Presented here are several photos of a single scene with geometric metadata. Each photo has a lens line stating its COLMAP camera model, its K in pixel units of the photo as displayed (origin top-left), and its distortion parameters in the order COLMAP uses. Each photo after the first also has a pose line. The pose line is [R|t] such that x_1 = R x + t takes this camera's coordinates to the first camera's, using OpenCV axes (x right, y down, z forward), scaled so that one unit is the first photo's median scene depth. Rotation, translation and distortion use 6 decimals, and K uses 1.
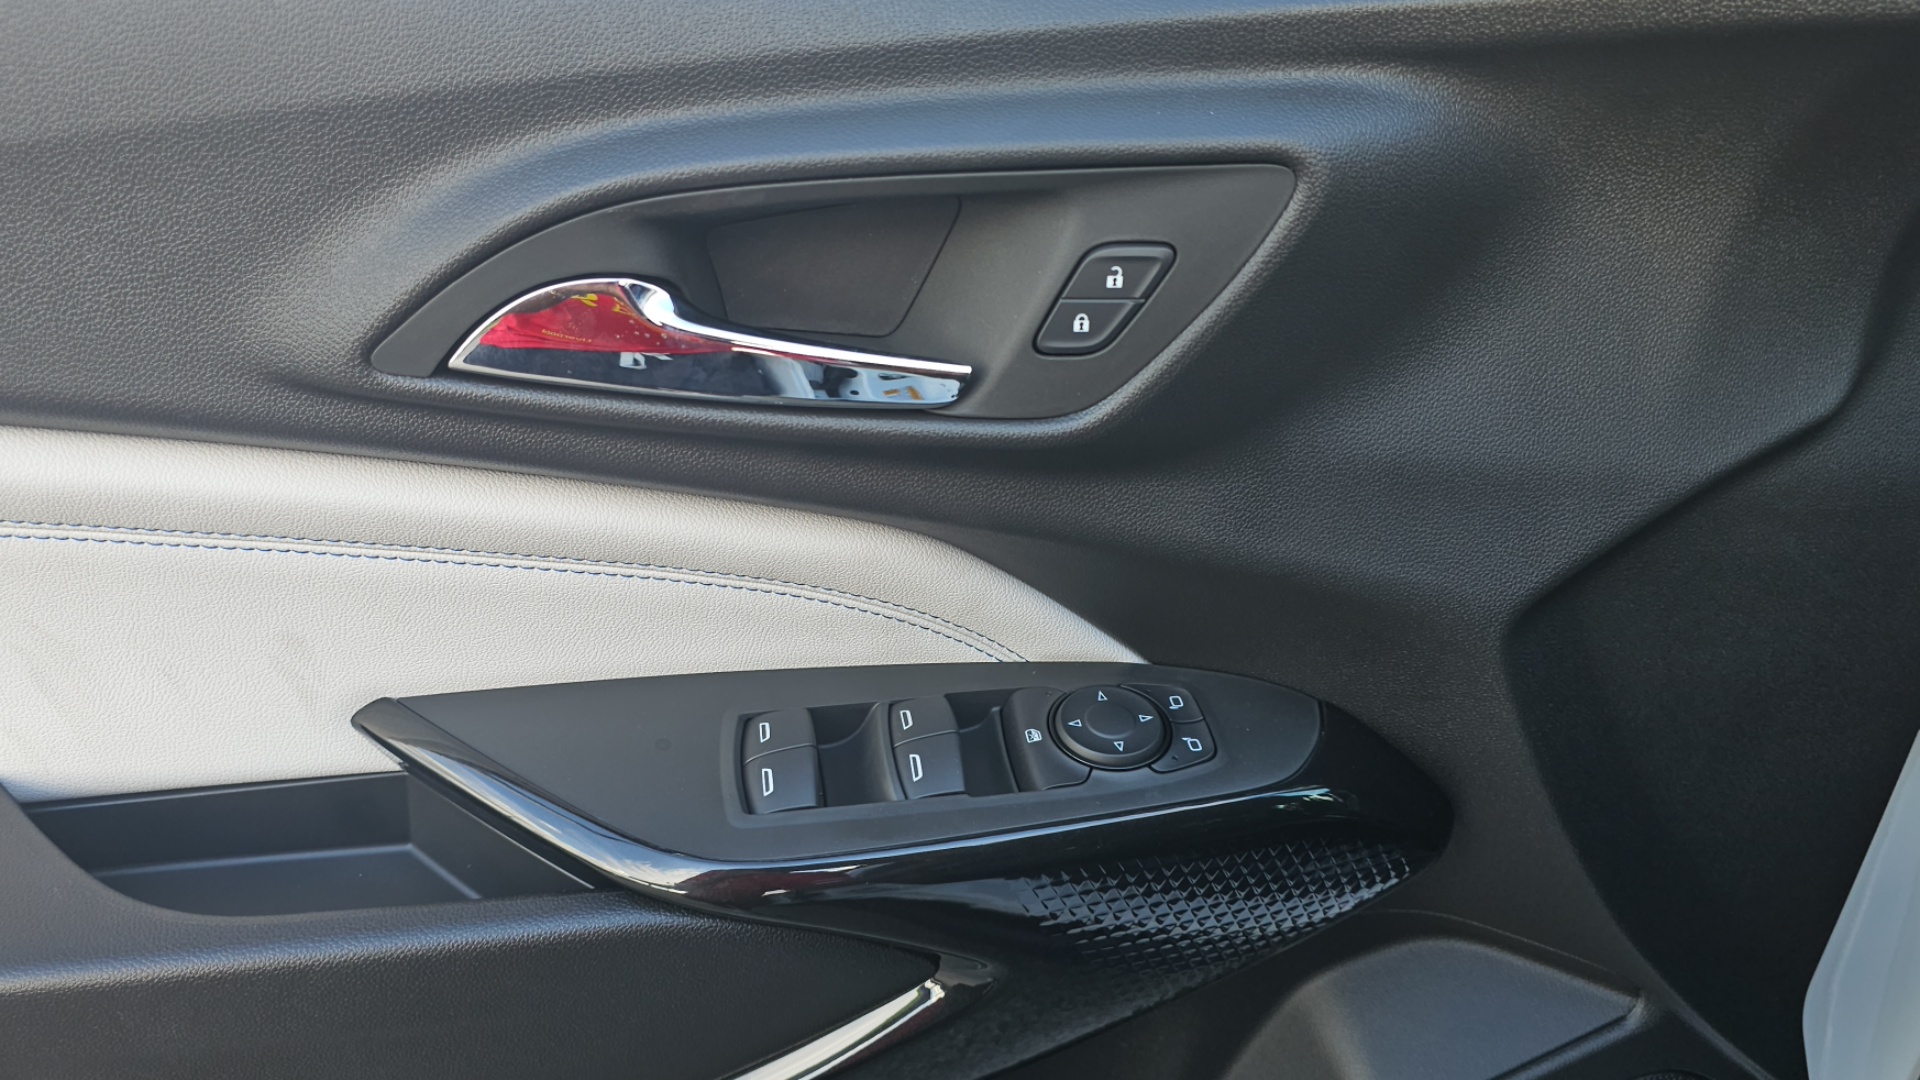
lens RADIAL K [[1487.1, 0, 960.0], [0, 1487.1, 540.0], [0, 0, 1]] dist [0.088416, -0.131662]
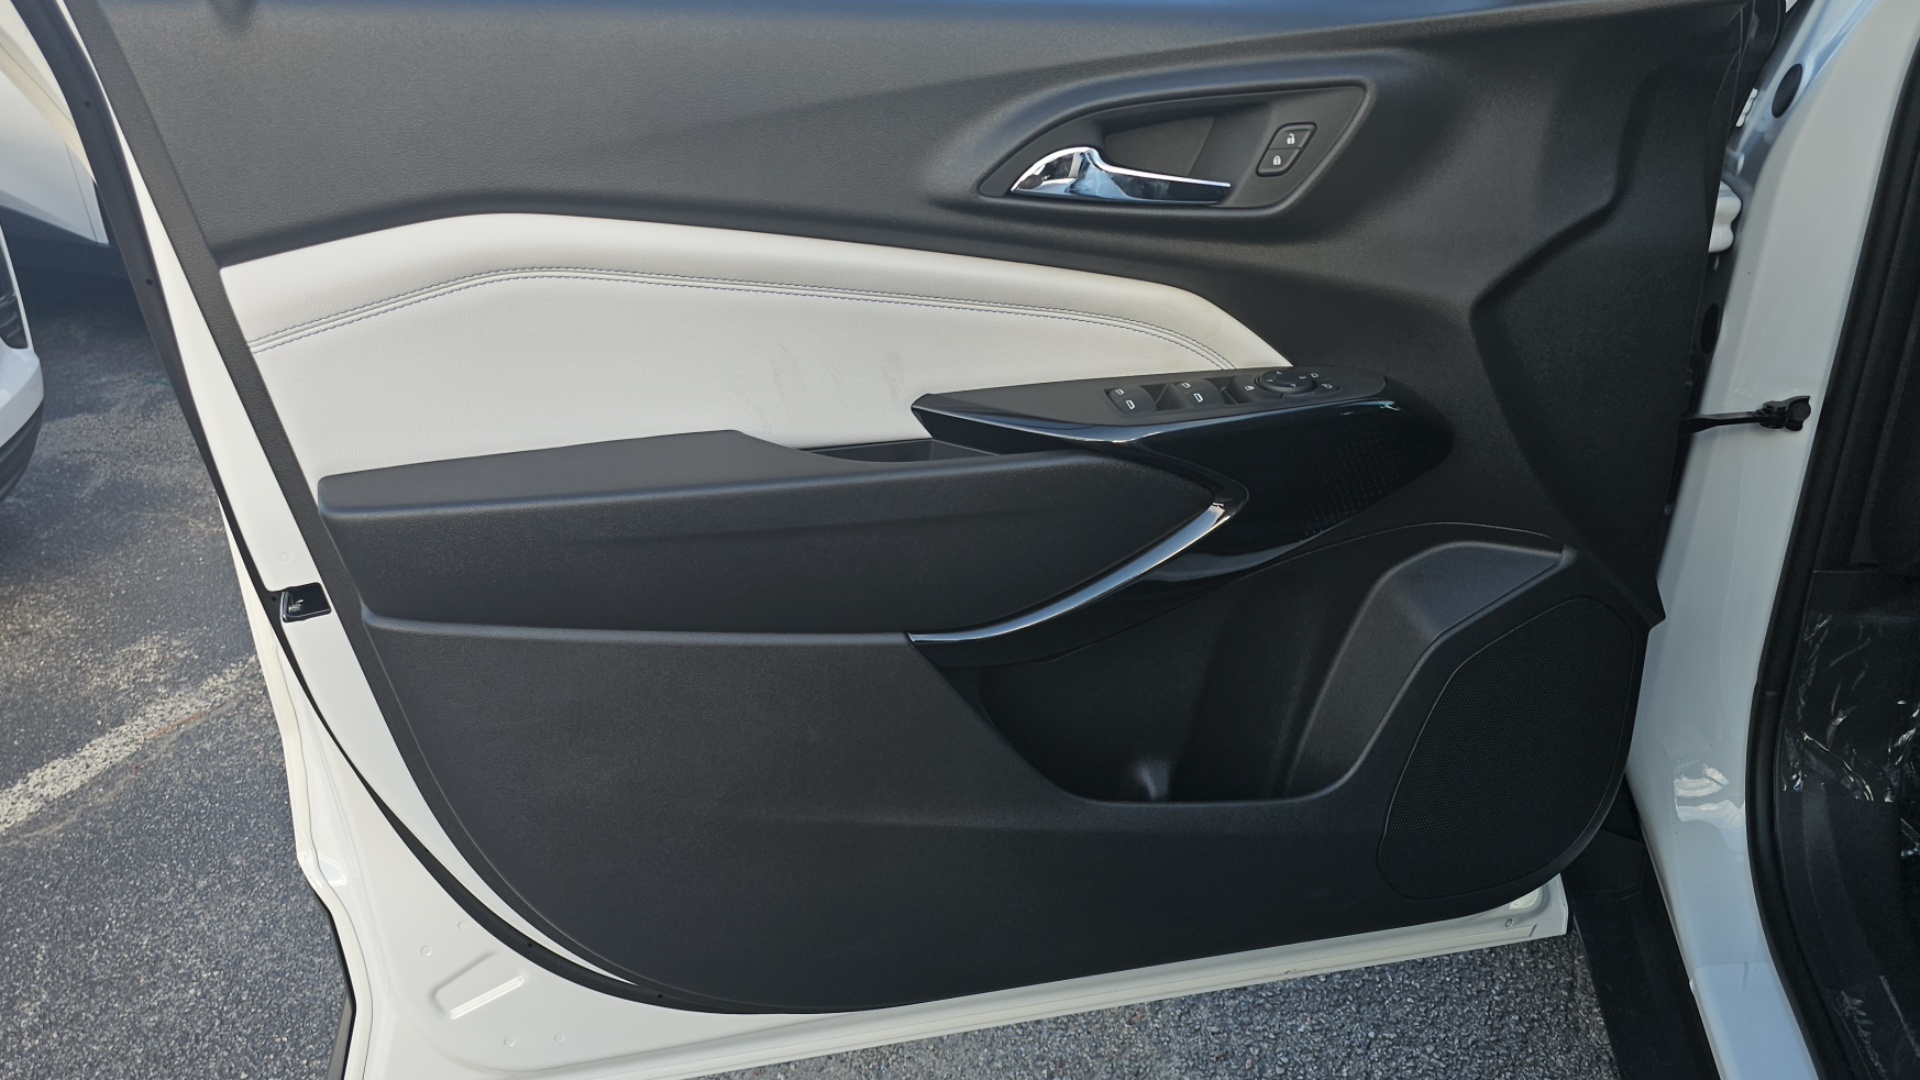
lens RADIAL K [[1411.0, 0, 972.3], [0, 1411.0, 541.2], [0, 0, 1]] dist [0.082235, -0.105521]
pose [[0.997043, -0.062760, 0.044337, -0.523156], [0.068268, 0.988322, -0.136229, 0.704674], [-0.035269, 0.138853, 0.989685, -1.083094]]
